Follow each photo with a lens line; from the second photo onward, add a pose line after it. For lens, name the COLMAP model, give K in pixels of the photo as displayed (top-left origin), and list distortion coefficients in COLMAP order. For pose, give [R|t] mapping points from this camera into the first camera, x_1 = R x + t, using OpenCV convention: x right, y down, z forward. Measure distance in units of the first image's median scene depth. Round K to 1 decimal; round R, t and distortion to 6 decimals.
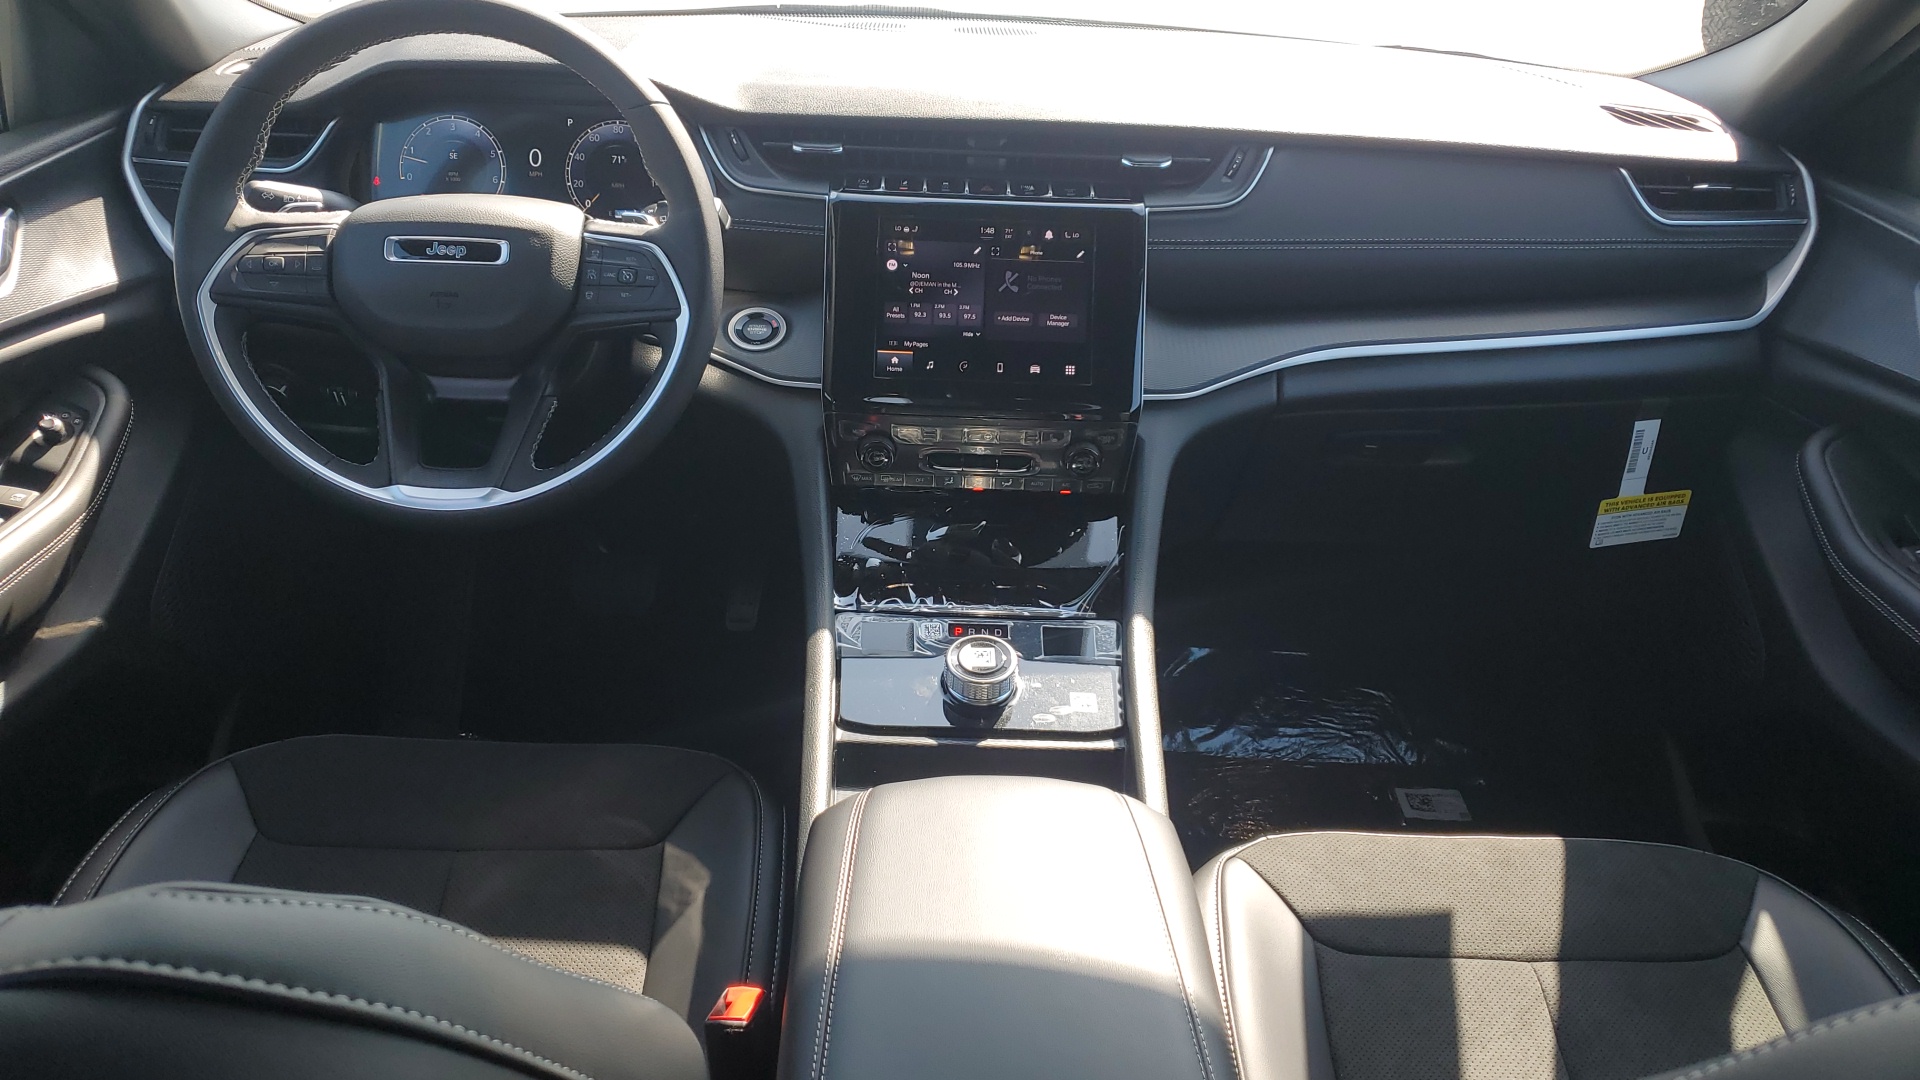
lens RADIAL K [[1441.5, 0, 947.1], [0, 1441.5, 567.3], [0, 0, 1]] dist [0.116862, -0.261867]
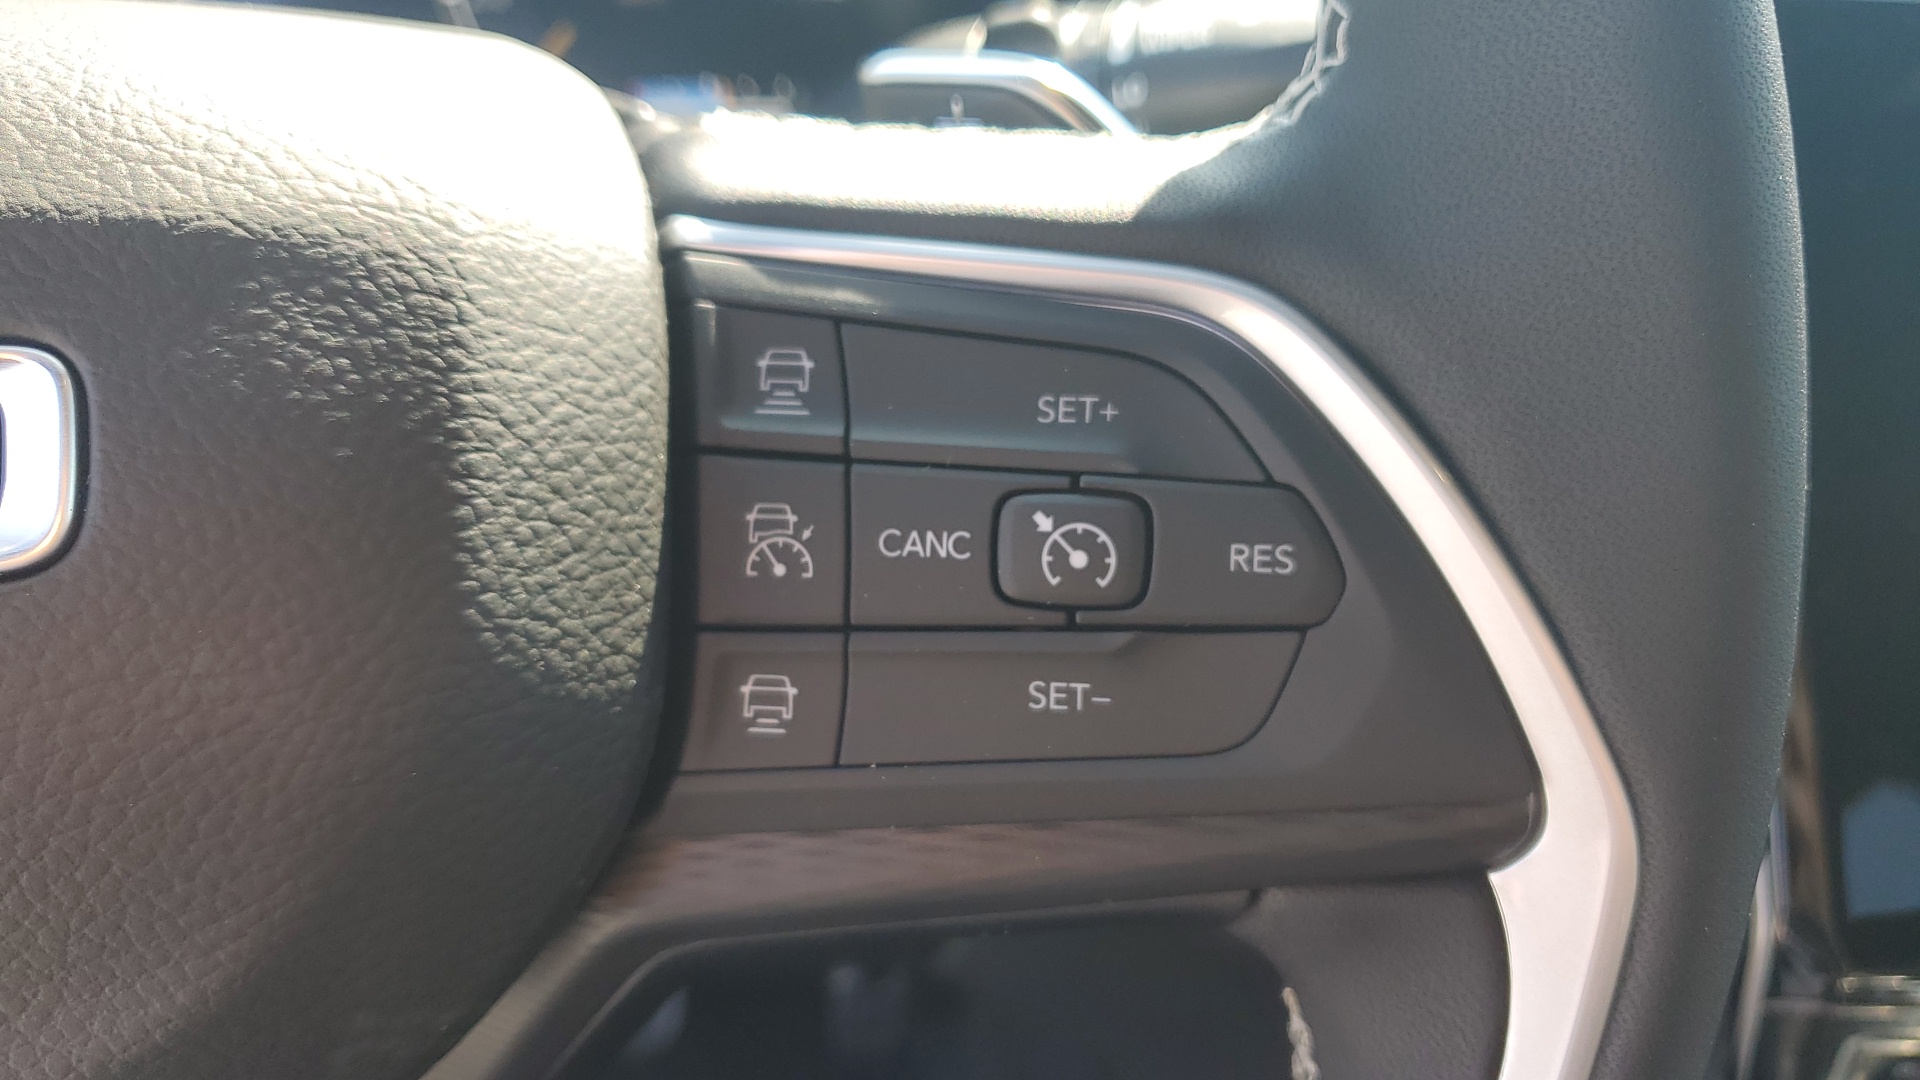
lens RADIAL K [[1441.5, 0, 947.1], [0, 1441.5, 567.3], [0, 0, 1]] dist [0.116862, -0.261867]
pose [[0.990894, -0.062628, 0.119193, -0.225652], [0.052973, 0.995181, 0.082516, -0.192938], [-0.123786, -0.075450, 0.989436, 0.802805]]
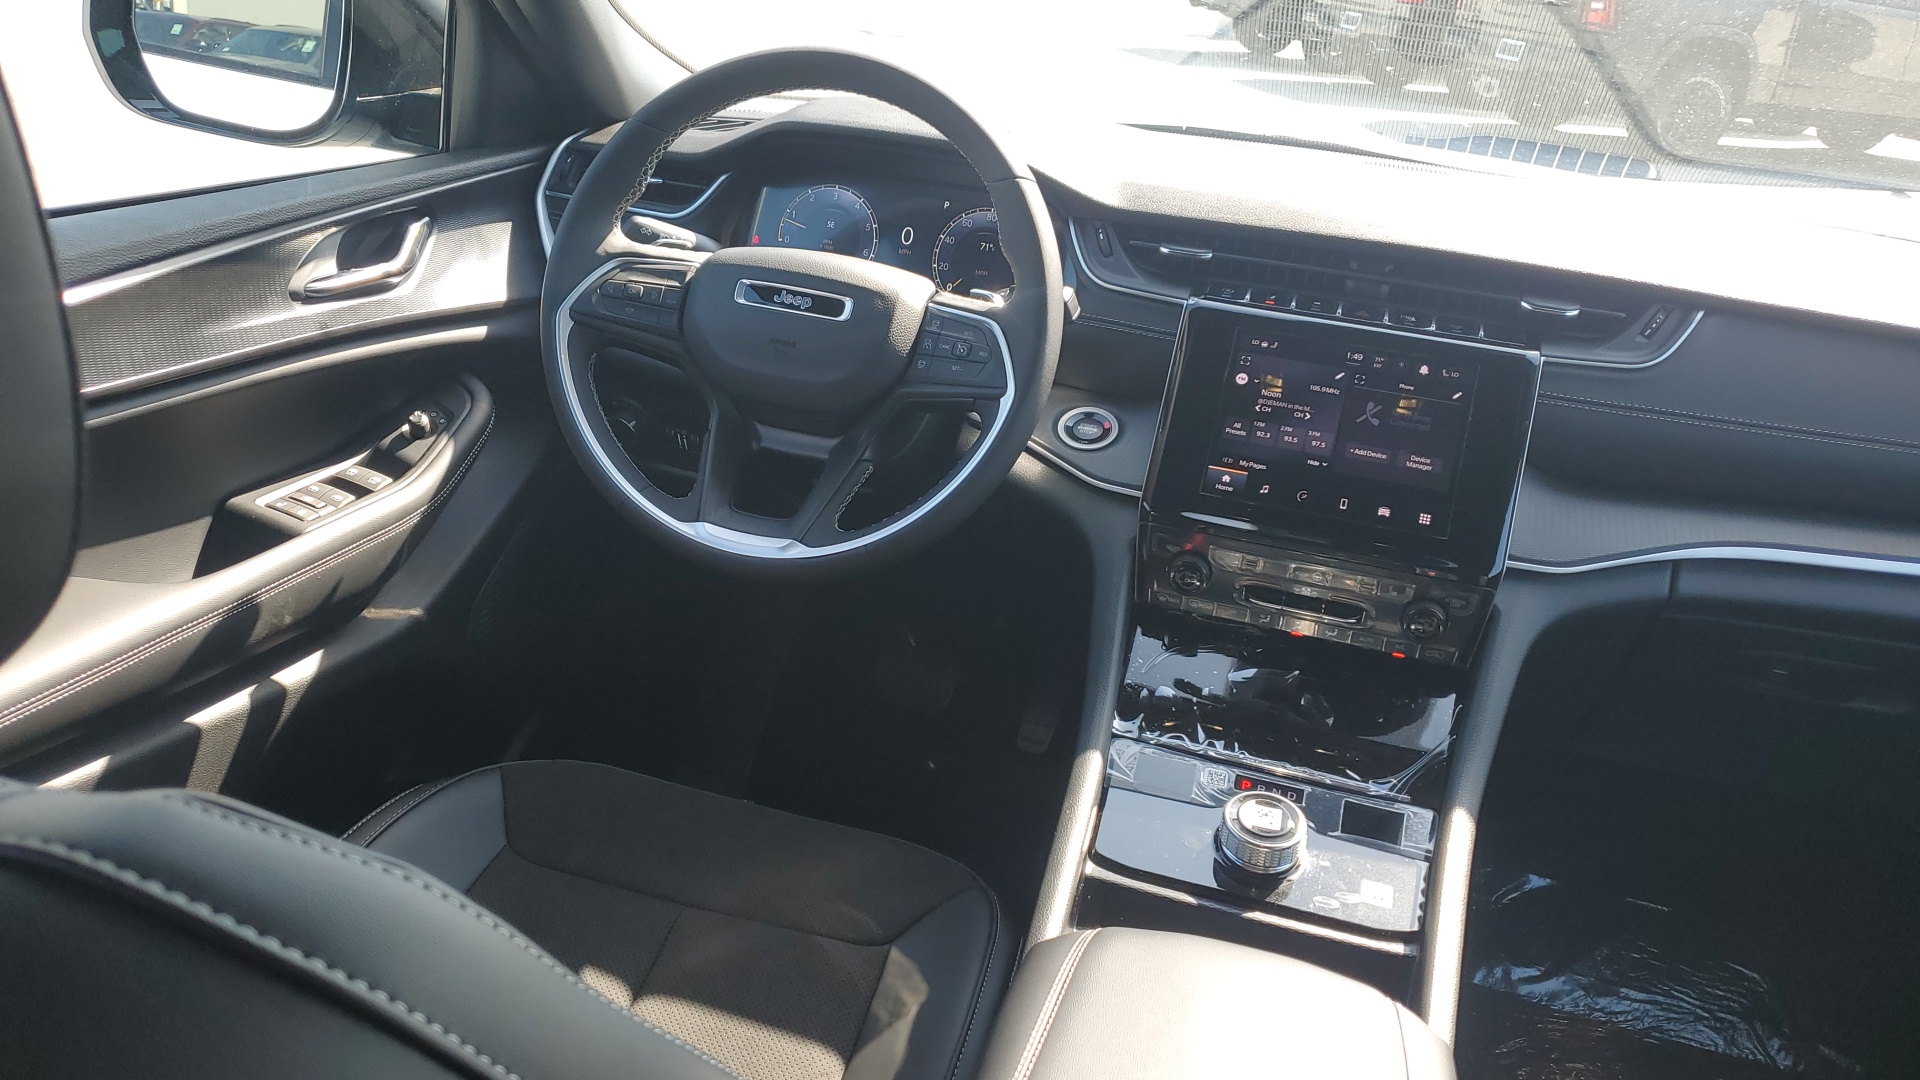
lens RADIAL K [[1441.5, 0, 947.1], [0, 1441.5, 567.3], [0, 0, 1]] dist [0.116862, -0.261867]
pose [[0.955259, 0.164230, -0.245983, 0.029905], [-0.189718, 0.978272, -0.083618, 0.022906], [0.226906, 0.126544, 0.965661, 0.075435]]
